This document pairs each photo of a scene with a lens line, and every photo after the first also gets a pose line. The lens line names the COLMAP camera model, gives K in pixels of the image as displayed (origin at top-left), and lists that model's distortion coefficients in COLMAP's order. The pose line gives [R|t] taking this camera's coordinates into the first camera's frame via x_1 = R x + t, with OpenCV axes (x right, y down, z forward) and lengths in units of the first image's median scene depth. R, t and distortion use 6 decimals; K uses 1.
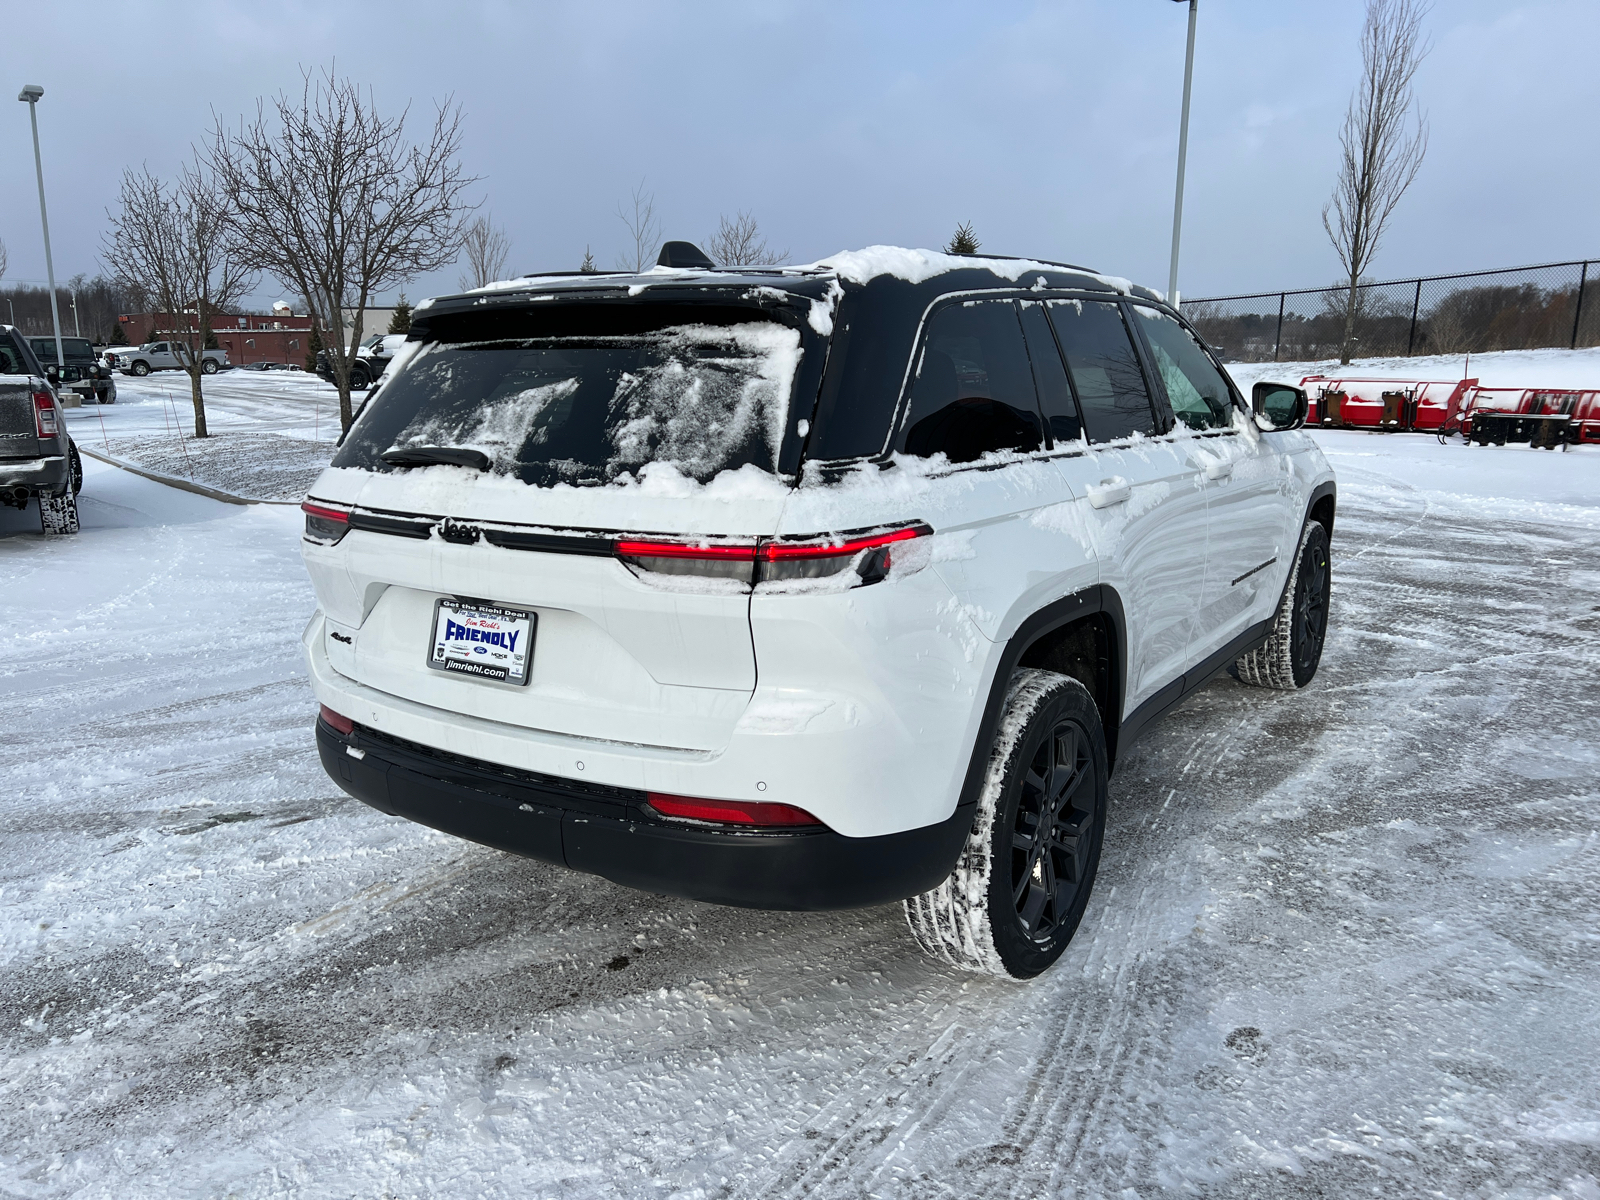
lens RADIAL K [[1190.1, 0, 804.3], [0, 1190.1, 618.9], [0, 0, 1]] dist [0.066073, -0.066947]
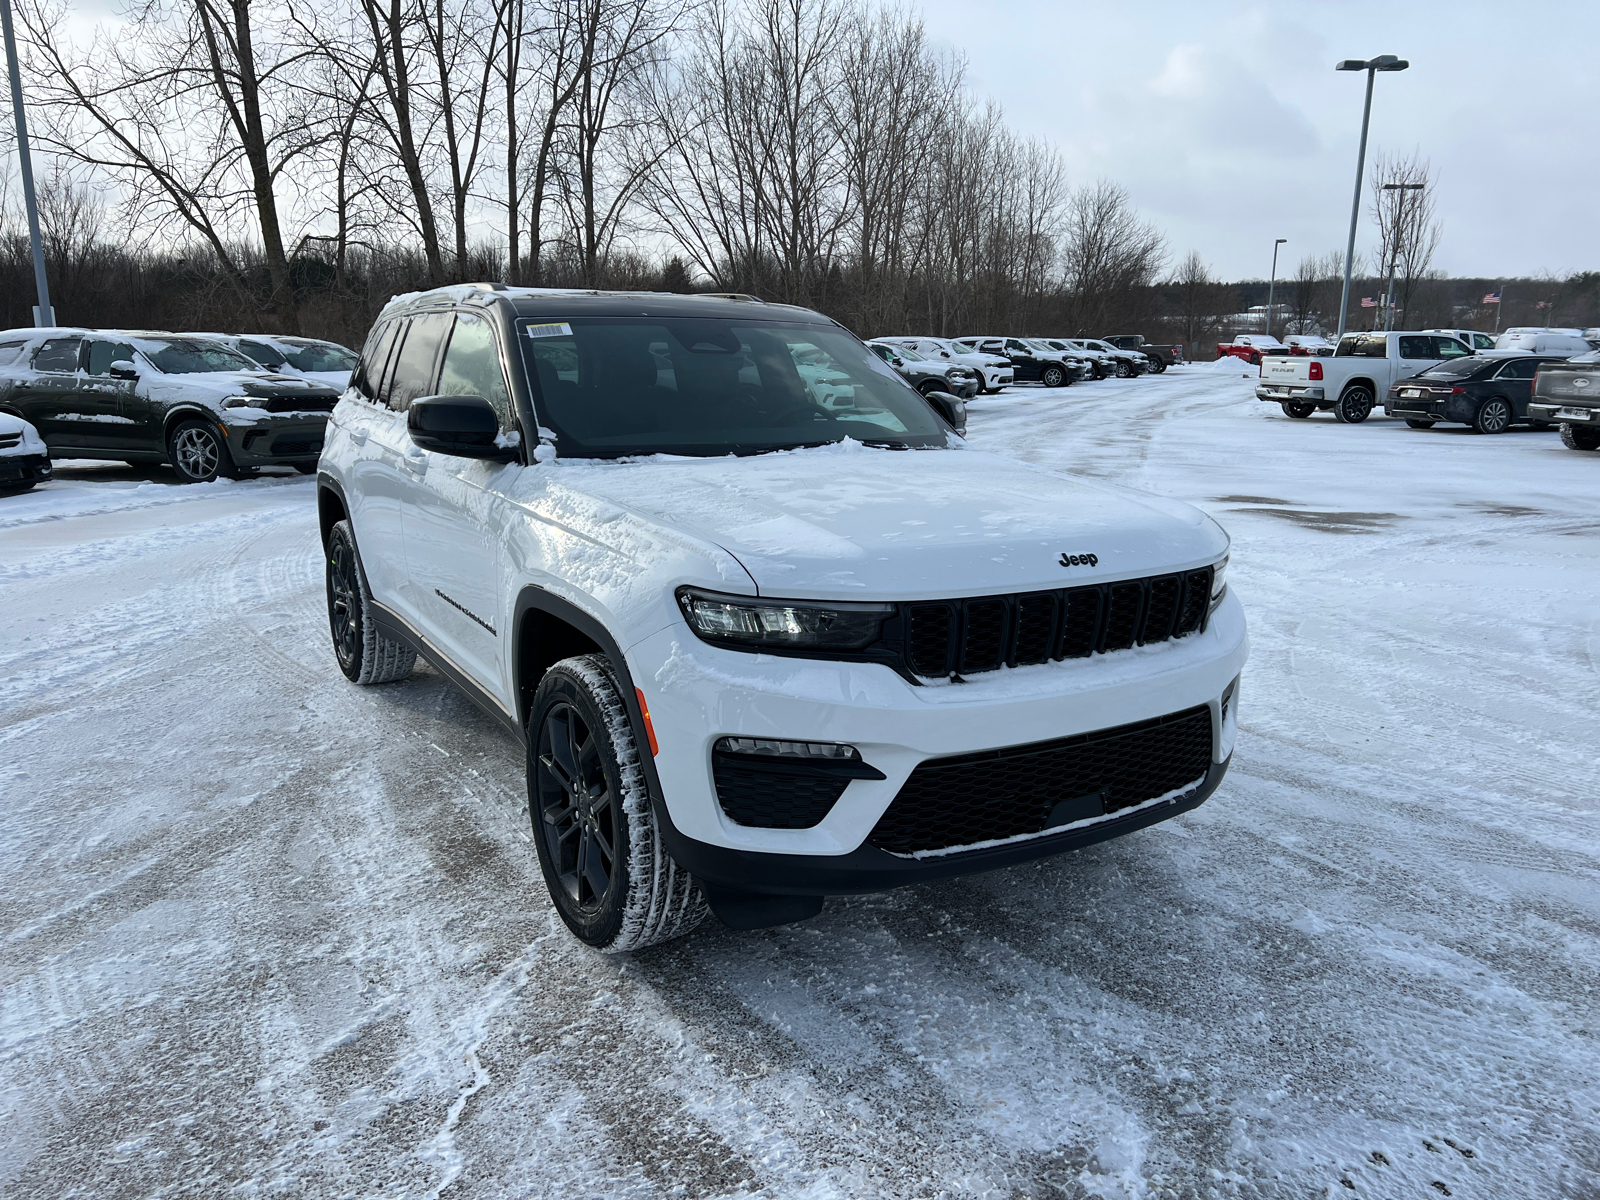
lens RADIAL K [[1190.1, 0, 805.7], [0, 1190.1, 603.7], [0, 0, 1]] dist [0.066073, -0.066947]
pose [[-0.420218, 0.198515, -0.885442, 1.512898], [-0.204703, 0.929886, 0.305629, -0.525564], [0.884032, 0.309684, -0.350119, 2.217613]]
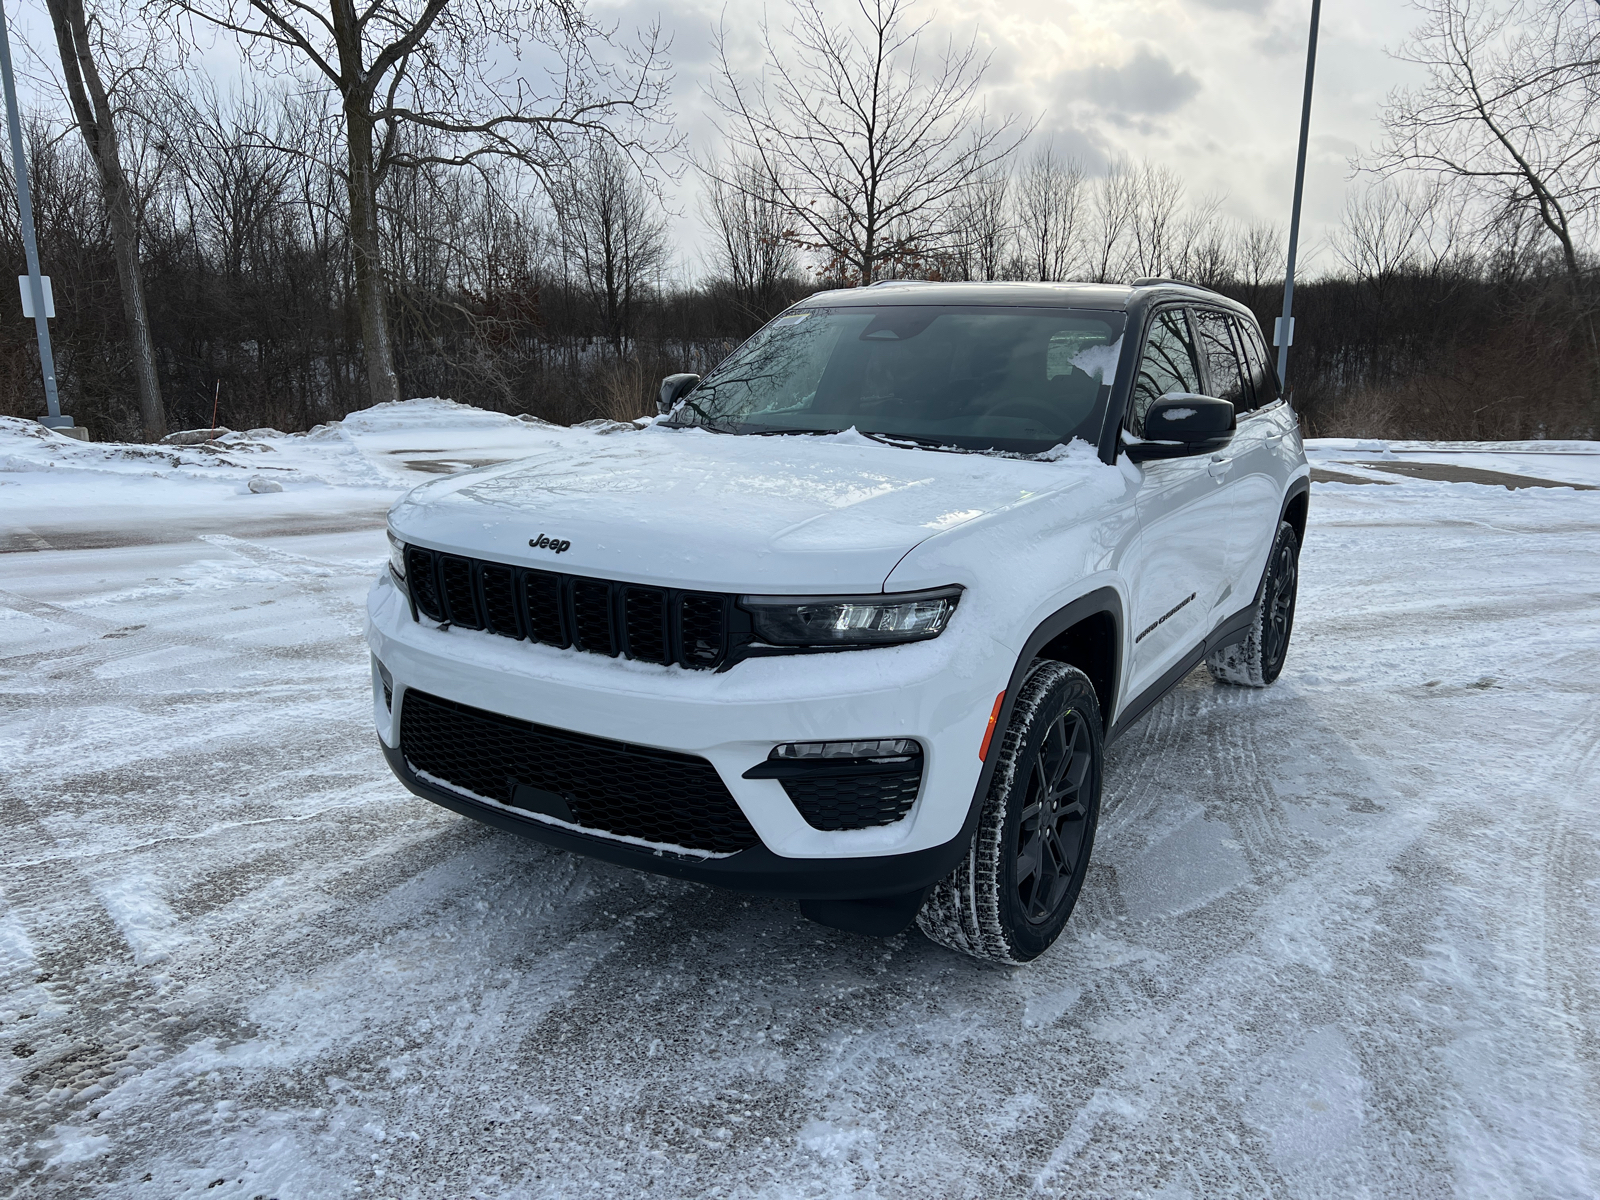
lens RADIAL K [[1190.1, 0, 807.3], [0, 1190.1, 607.4], [0, 0, 1]] dist [0.066073, -0.066947]
pose [[-0.998979, 0.001512, -0.045141, 0.471345], [-0.018106, 0.902208, 0.430921, -0.653135], [0.041379, 0.431298, -0.901260, 2.871005]]
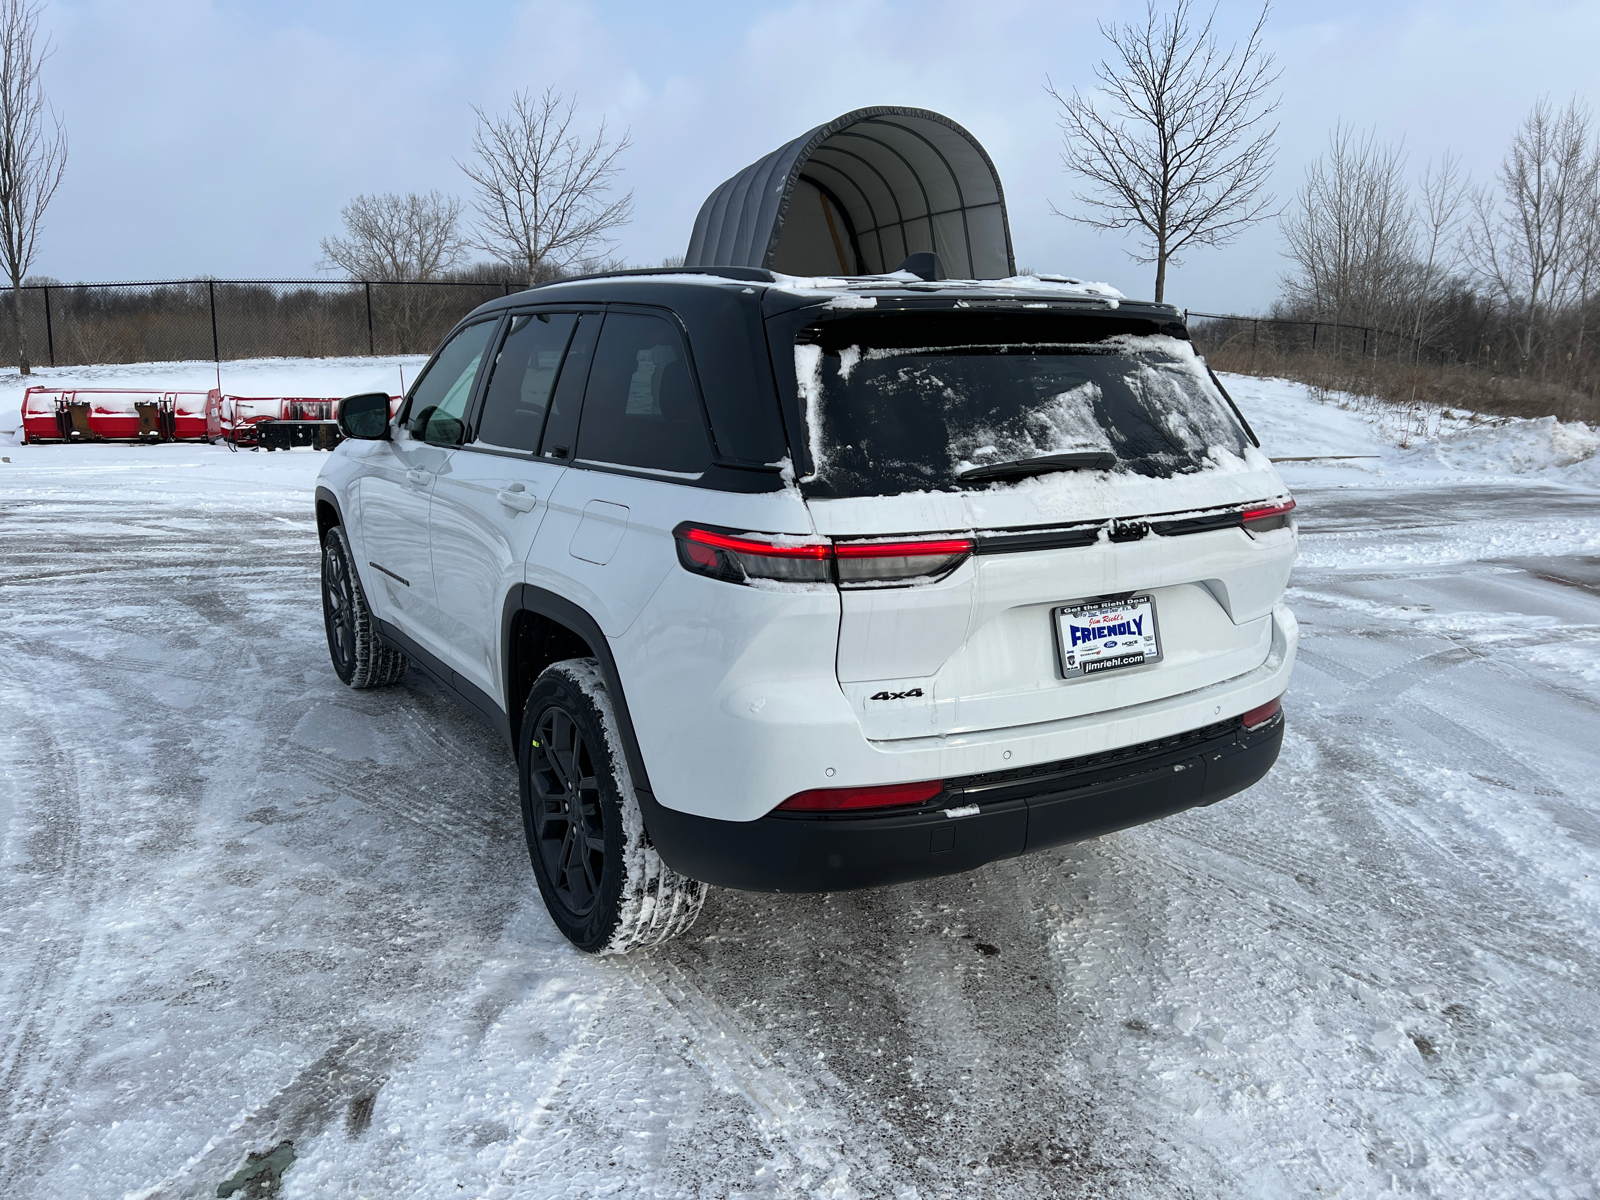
lens RADIAL K [[1190.1, 0, 790.6], [0, 1190.1, 613.0], [0, 0, 1]] dist [0.066073, -0.066947]
pose [[0.426929, -0.179162, 0.886359, -1.093483], [0.191304, 0.975886, 0.105114, -0.136253], [-0.883818, 0.124688, 0.450908, 0.649948]]
